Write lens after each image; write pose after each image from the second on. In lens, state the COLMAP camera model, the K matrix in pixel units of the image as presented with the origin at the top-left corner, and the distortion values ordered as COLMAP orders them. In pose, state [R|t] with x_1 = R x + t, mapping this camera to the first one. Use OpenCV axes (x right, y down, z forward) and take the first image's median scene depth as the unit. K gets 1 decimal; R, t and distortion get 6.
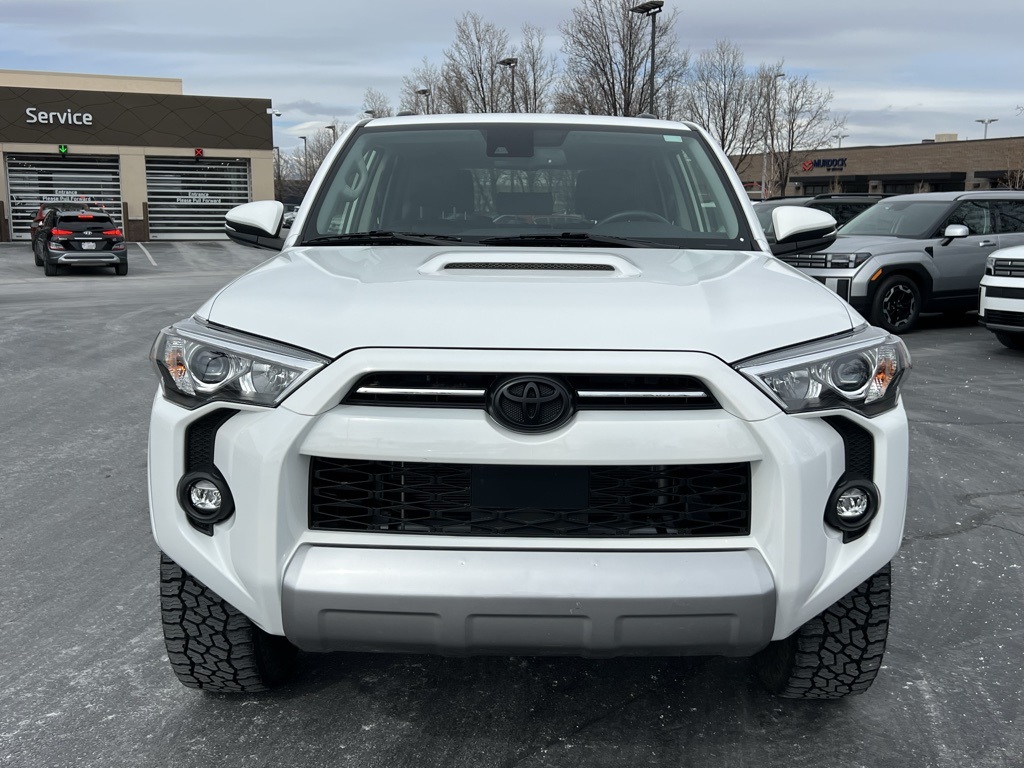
lens RADIAL K [[1010.6, 0, 515.8], [0, 1010.6, 382.4], [0, 0, 1]] dist [0.095665, -0.161072]
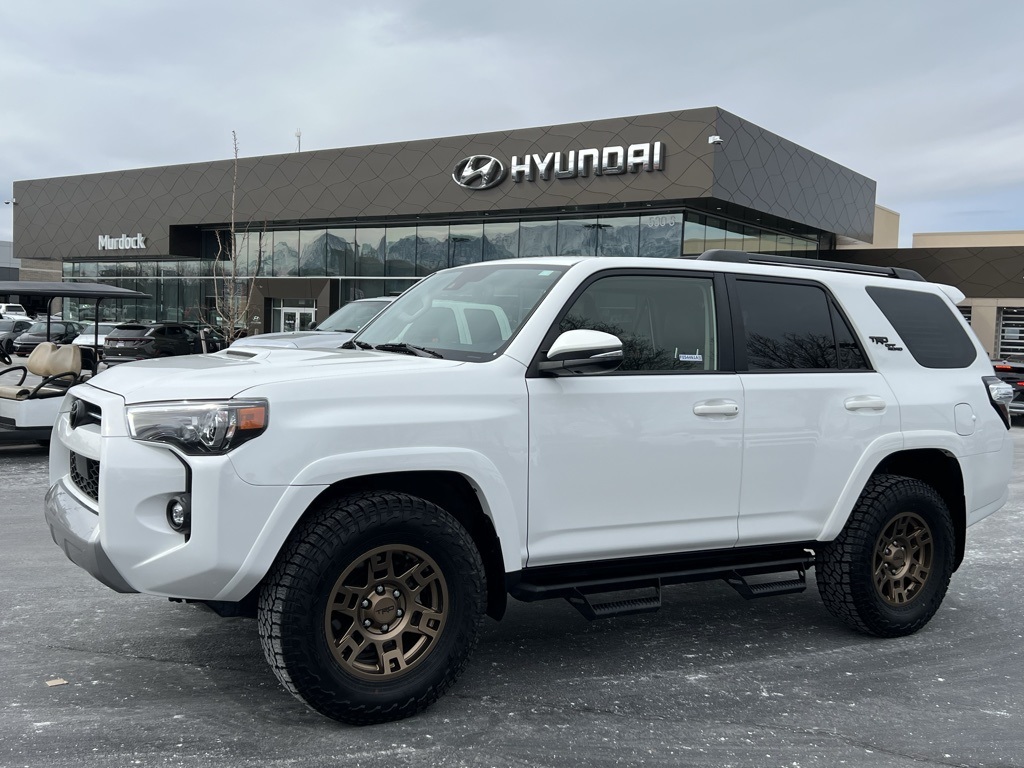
lens RADIAL K [[1002.3, 0, 512.0], [0, 1002.3, 384.0], [0, 0, 1]] dist [0.122111, -0.233430]
pose [[0.541077, 0.054981, -0.839174, 1.568985], [-0.178828, 0.982561, -0.050928, -0.064632], [0.821740, 0.177624, 0.541474, 0.502303]]
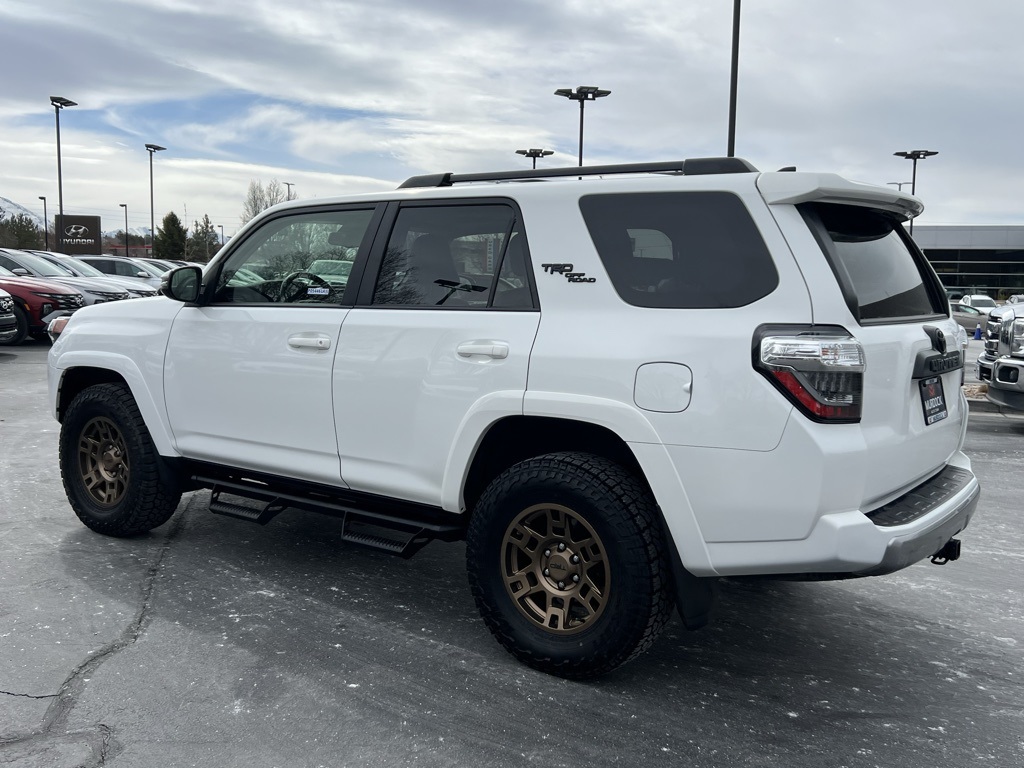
lens RADIAL K [[976.9, 0, 521.8], [0, 976.9, 380.6], [0, 0, 1]] dist [0.126676, -0.245729]
pose [[-0.575185, 0.062898, -0.815602, 1.484648], [-0.162723, 0.968317, 0.189431, -0.470621], [0.801675, 0.241675, -0.546726, 2.862138]]
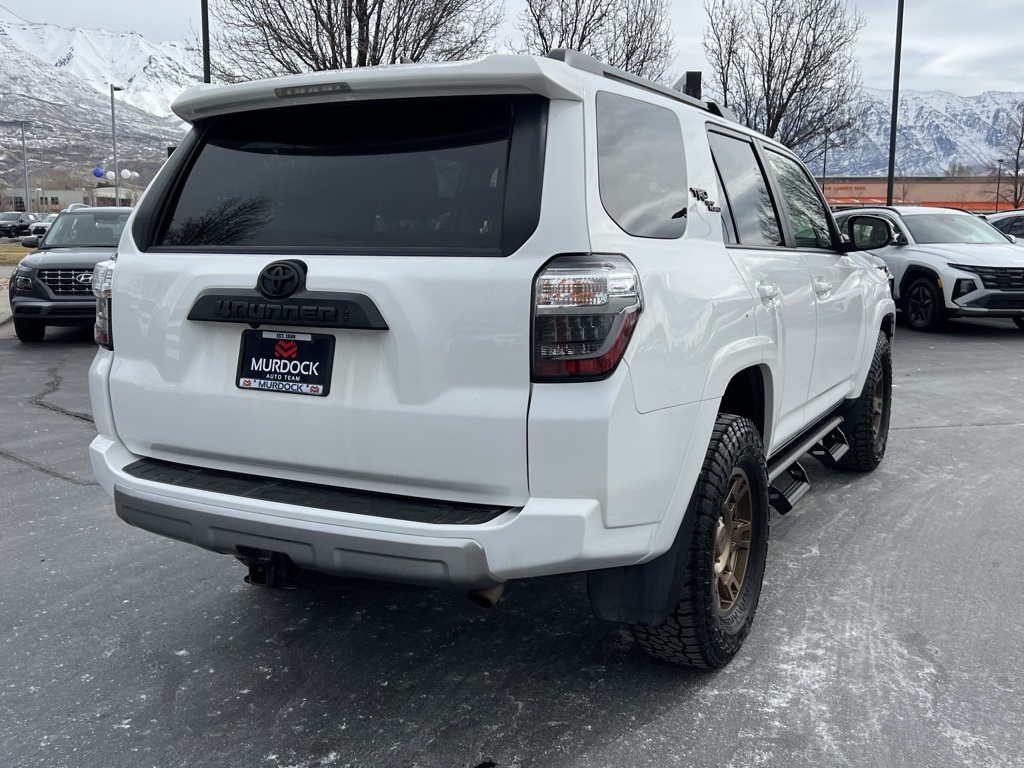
lens RADIAL K [[980.0, 0, 523.3], [0, 980.0, 363.5], [0, 0, 1]] dist [0.118153, -0.235279]
pose [[-0.884105, -0.068166, 0.462289, -0.655355], [0.068877, 0.959487, 0.273204, -0.529550], [-0.462184, 0.273382, -0.843593, 3.301729]]
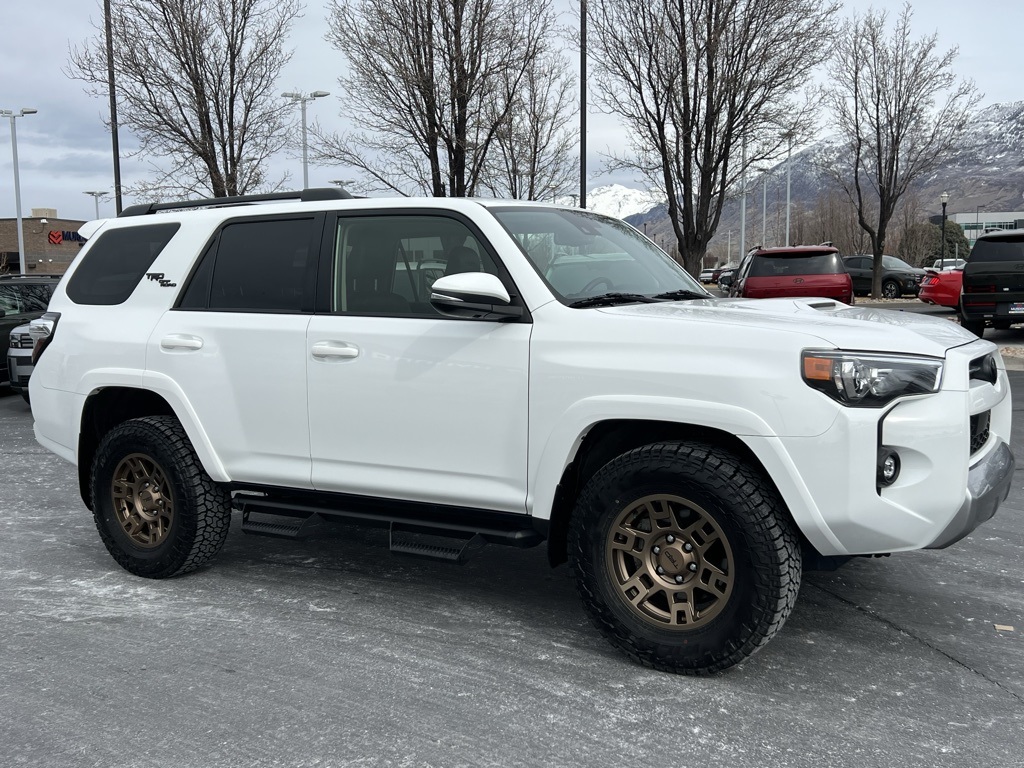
lens RADIAL K [[1010.6, 0, 515.8], [0, 1010.6, 382.4], [0, 0, 1]] dist [0.095665, -0.161072]
pose [[0.533460, -0.101467, 0.839717, -1.557445], [0.167892, 0.985727, 0.012450, -0.097356], [-0.828995, 0.134340, 0.542881, 0.559304]]
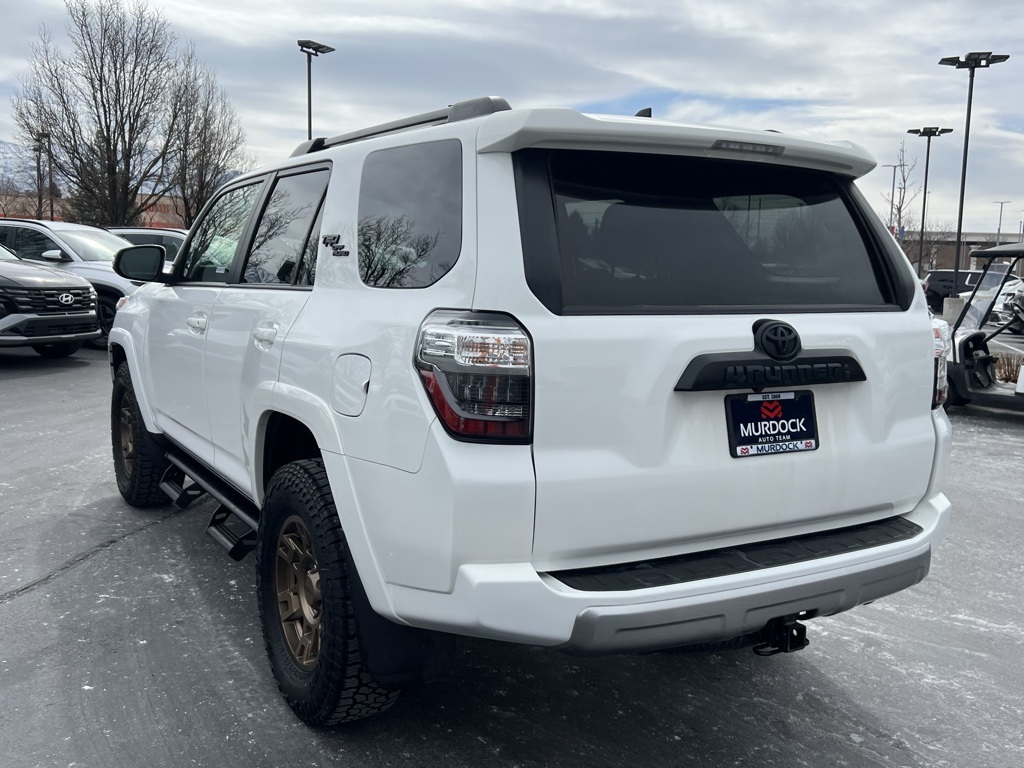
lens RADIAL K [[976.9, 0, 521.8], [0, 976.9, 380.6], [0, 0, 1]] dist [0.126676, -0.245729]
pose [[-0.850611, 0.032554, -0.524786, 0.749950], [-0.119469, 0.960010, 0.253196, -0.535165], [0.512043, 0.278067, -0.812706, 3.231434]]
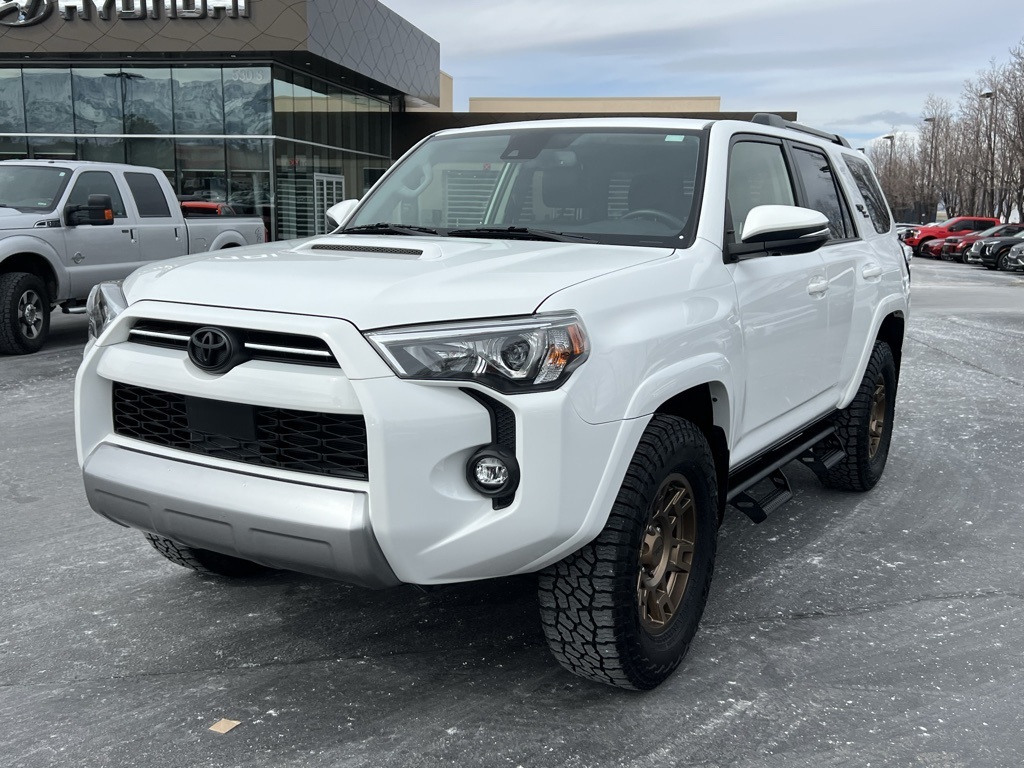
lens RADIAL K [[1010.6, 0, 515.8], [0, 1010.6, 382.4], [0, 0, 1]] dist [0.095665, -0.161072]
pose [[0.860880, 0.091006, -0.500603, 0.770371], [-0.097586, 0.995141, 0.013092, 0.006444], [0.499362, 0.037581, 0.865578, 0.071767]]
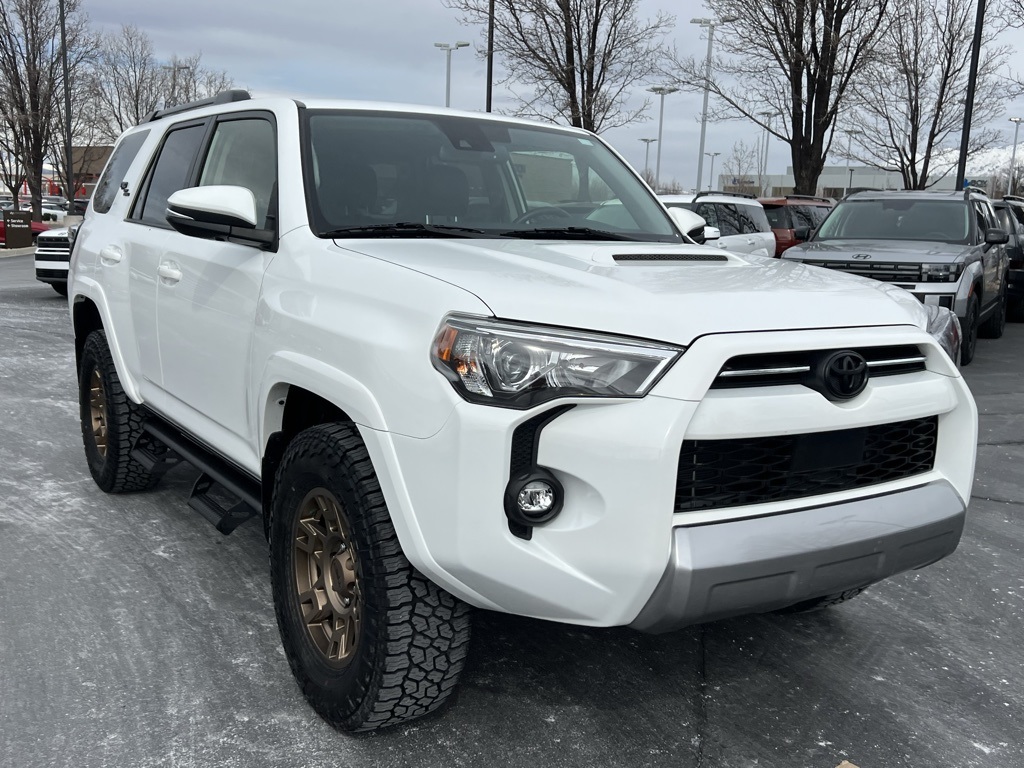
lens RADIAL K [[1014.5, 0, 519.3], [0, 1014.5, 385.8], [0, 0, 1]] dist [0.081240, -0.133395]
pose [[0.833391, -0.072448, 0.547916, -0.731889], [0.069152, 0.997249, 0.026680, -0.018339], [-0.548341, 0.015654, 0.836108, 0.181766]]
